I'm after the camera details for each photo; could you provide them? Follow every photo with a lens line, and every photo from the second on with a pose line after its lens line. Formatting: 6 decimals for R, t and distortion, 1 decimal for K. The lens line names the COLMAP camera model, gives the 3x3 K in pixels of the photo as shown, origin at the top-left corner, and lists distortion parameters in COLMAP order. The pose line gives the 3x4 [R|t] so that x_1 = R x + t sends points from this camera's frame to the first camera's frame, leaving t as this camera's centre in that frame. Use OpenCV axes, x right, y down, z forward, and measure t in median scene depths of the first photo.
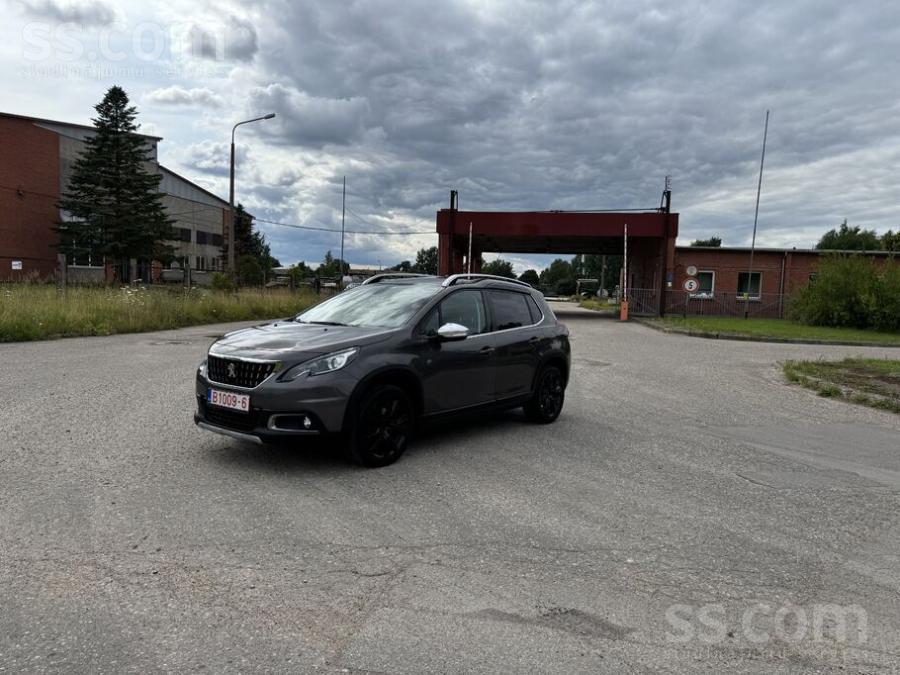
lens RADIAL K [[634.6, 0, 447.5], [0, 634.6, 343.6], [0, 0, 1]] dist [0.005728, -0.018623]
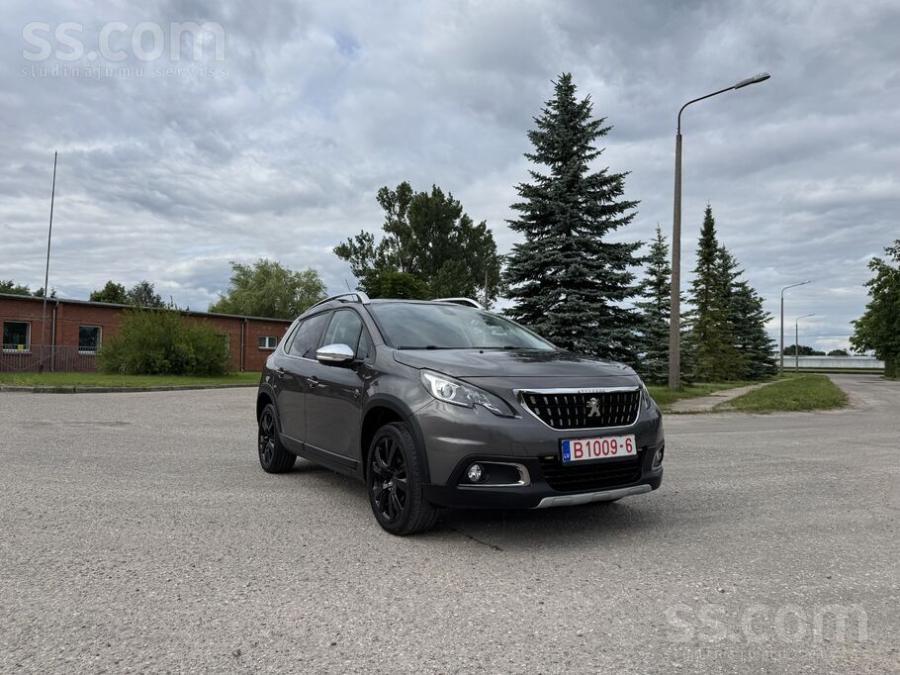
lens RADIAL K [[634.6, 0, 447.5], [0, 634.6, 343.6], [0, 0, 1]] dist [0.005728, -0.018623]
pose [[0.358572, 0.009755, 0.933451, -0.208645], [0.071920, 0.996685, -0.038043, -0.002732], [-0.930727, 0.080775, 0.356682, 0.173972]]
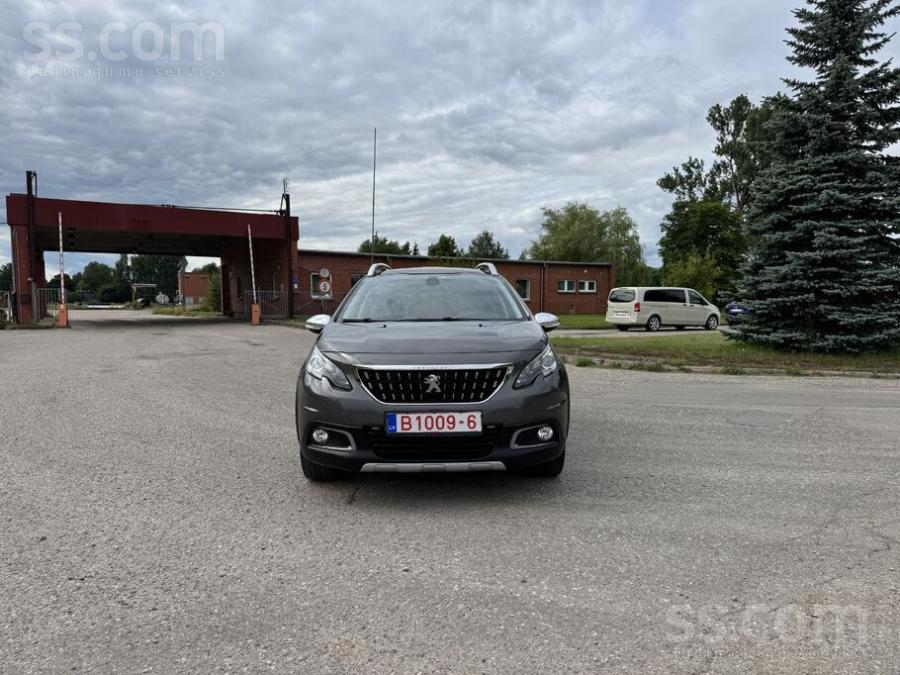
lens RADIAL K [[634.3, 0, 447.9], [0, 634.3, 338.8], [0, 0, 1]] dist [0.069215, -0.103805]
pose [[0.774948, -0.065112, 0.628662, -0.155469], [0.074738, 0.997141, 0.011148, -0.003508], [-0.627590, 0.038346, 0.777599, 0.077868]]
